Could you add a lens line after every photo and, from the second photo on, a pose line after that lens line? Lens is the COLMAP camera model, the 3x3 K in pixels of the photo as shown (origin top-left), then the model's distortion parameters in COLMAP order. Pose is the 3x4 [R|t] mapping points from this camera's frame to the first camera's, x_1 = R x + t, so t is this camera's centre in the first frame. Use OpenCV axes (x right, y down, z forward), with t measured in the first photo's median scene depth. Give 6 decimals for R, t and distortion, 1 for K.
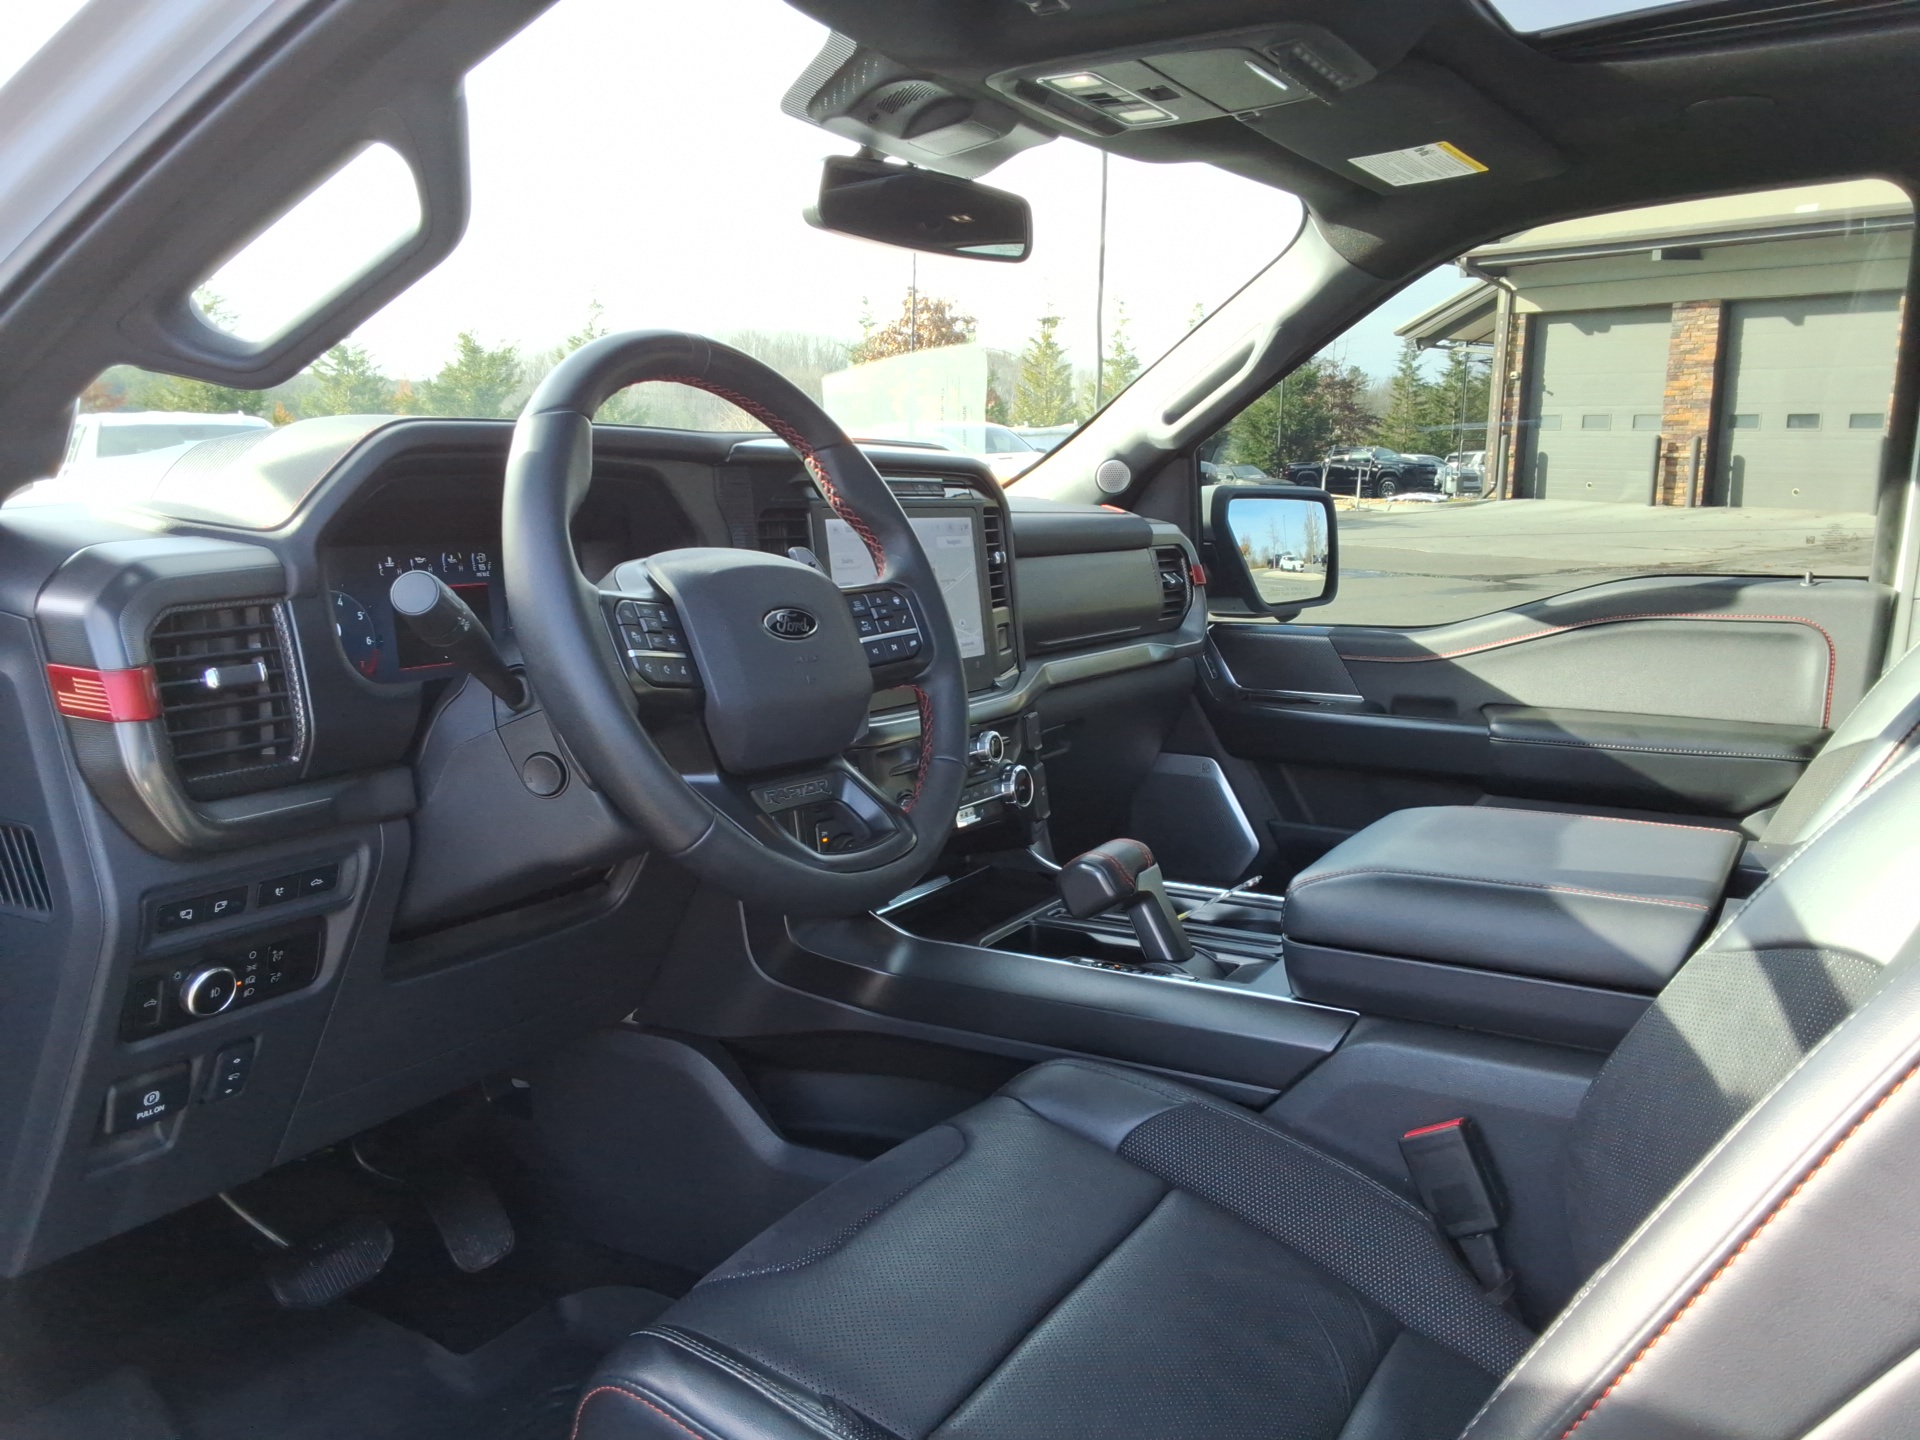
lens RADIAL K [[1559.7, 0, 960.0], [0, 1559.7, 720.0], [0, 0, 1]] dist [0.168904, -0.322793]
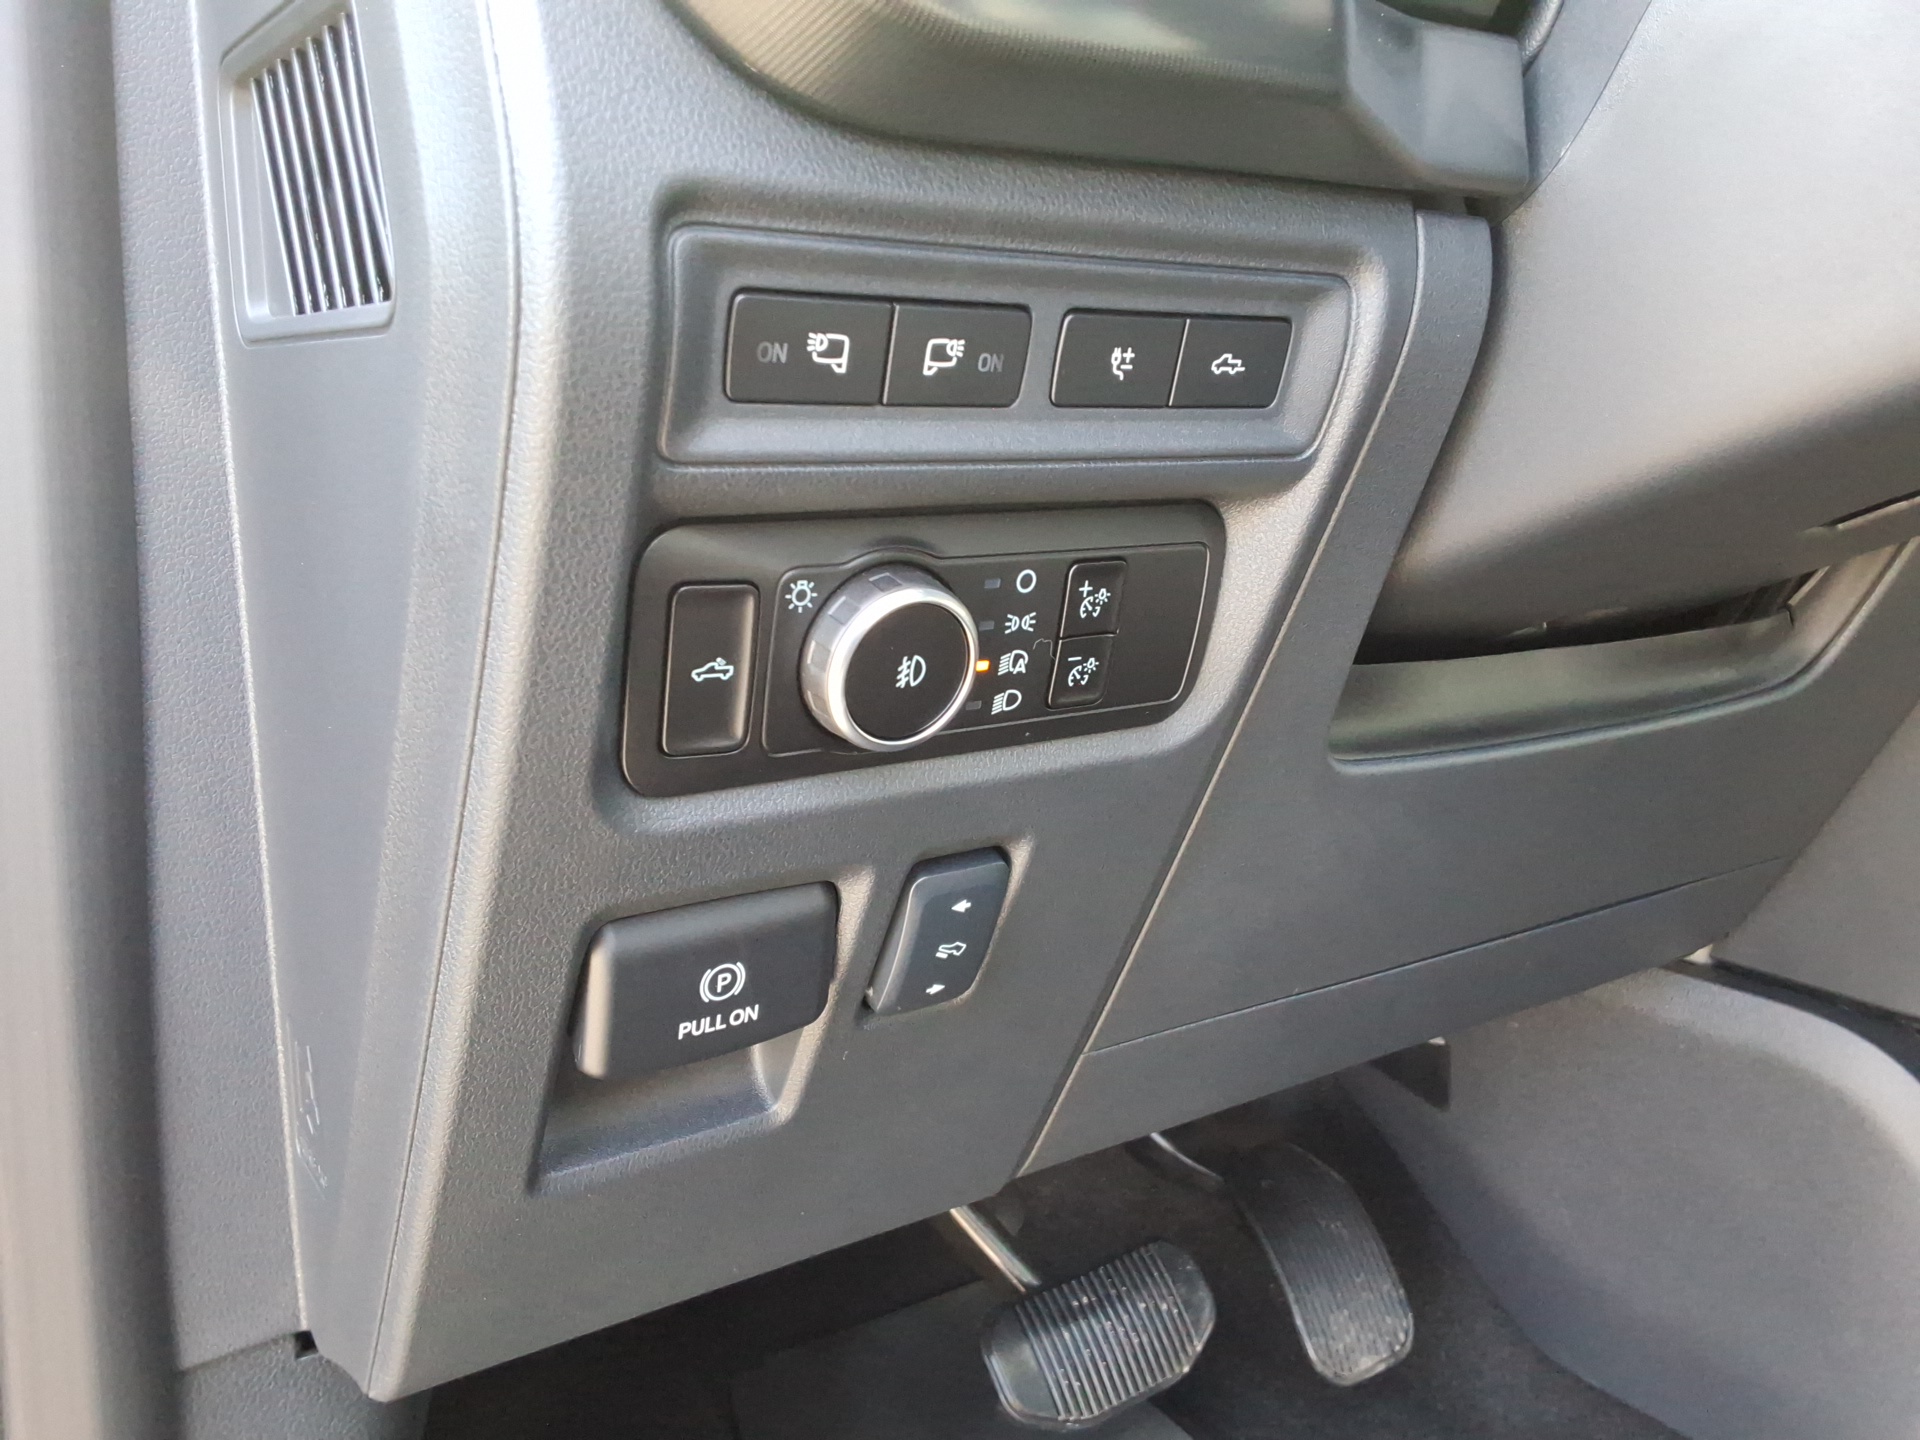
lens RADIAL K [[1559.7, 0, 960.0], [0, 1559.7, 720.0], [0, 0, 1]] dist [0.168904, -0.322793]
pose [[0.904842, 0.078947, -0.418364, -0.321264], [-0.059781, 0.996481, 0.058746, 0.156712], [0.421530, -0.028146, 0.906377, 0.706916]]
